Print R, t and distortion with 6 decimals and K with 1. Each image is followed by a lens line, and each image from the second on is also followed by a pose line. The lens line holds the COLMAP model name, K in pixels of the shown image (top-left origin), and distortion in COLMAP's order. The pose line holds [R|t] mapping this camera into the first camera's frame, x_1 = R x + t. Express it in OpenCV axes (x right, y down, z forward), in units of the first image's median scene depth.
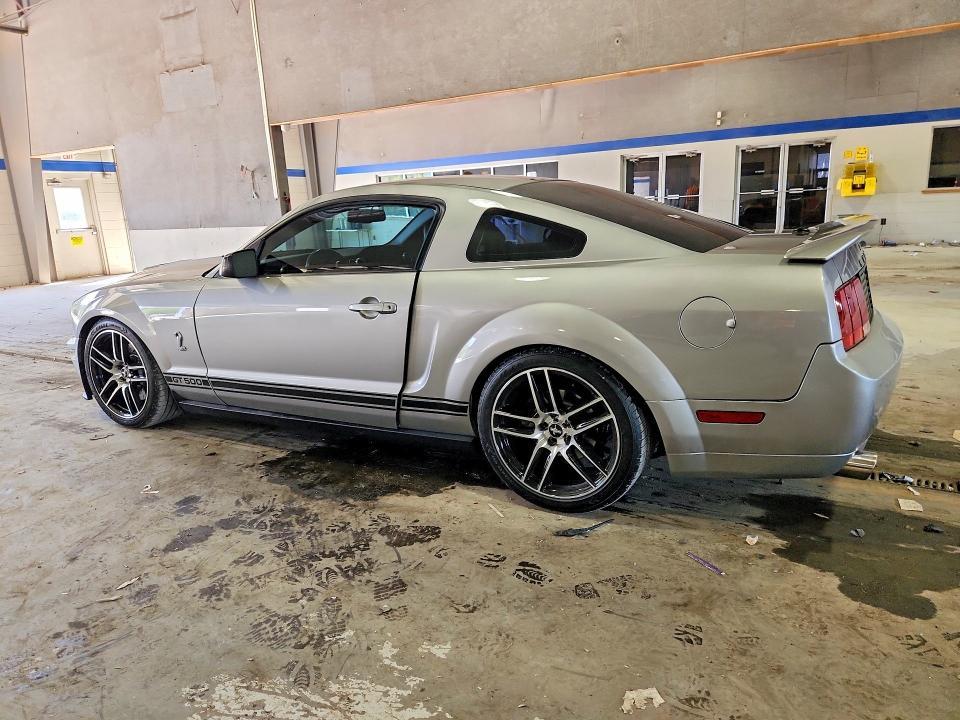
lens RADIAL K [[631.3, 0, 483.6], [0, 631.3, 352.9], [0, 0, 1]] dist [0.040947, -0.029111]
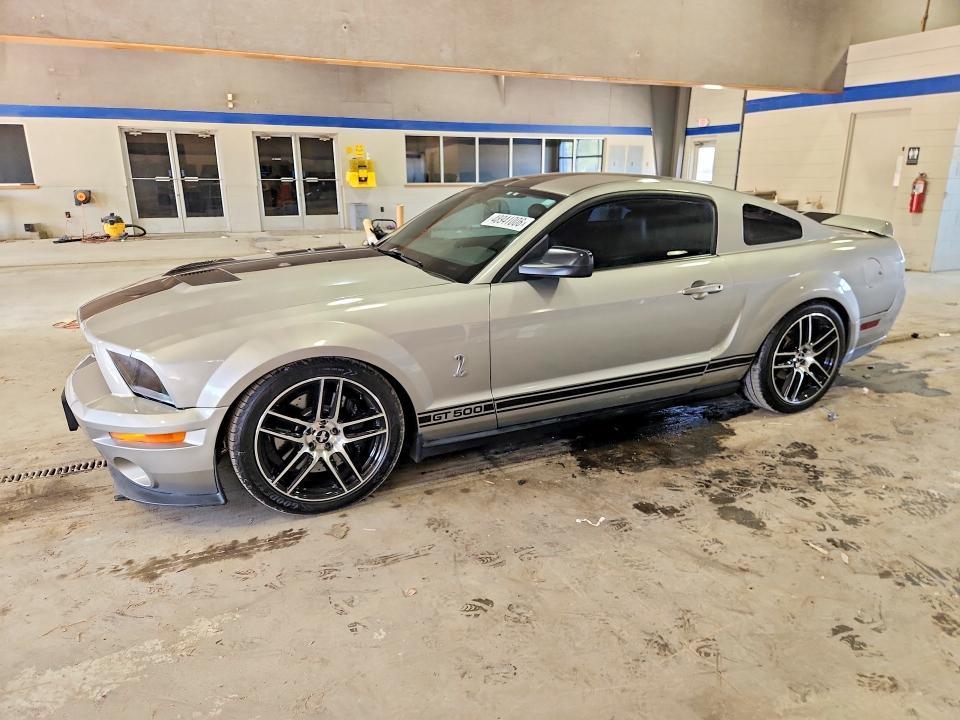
lens RADIAL K [[631.3, 0, 482.0], [0, 631.3, 364.8], [0, 0, 1]] dist [0.040947, -0.029111]
pose [[0.599707, -0.187340, 0.777982, -1.251757], [0.154185, 0.981044, 0.117384, -0.125971], [-0.785225, 0.049557, 0.617224, 0.558776]]
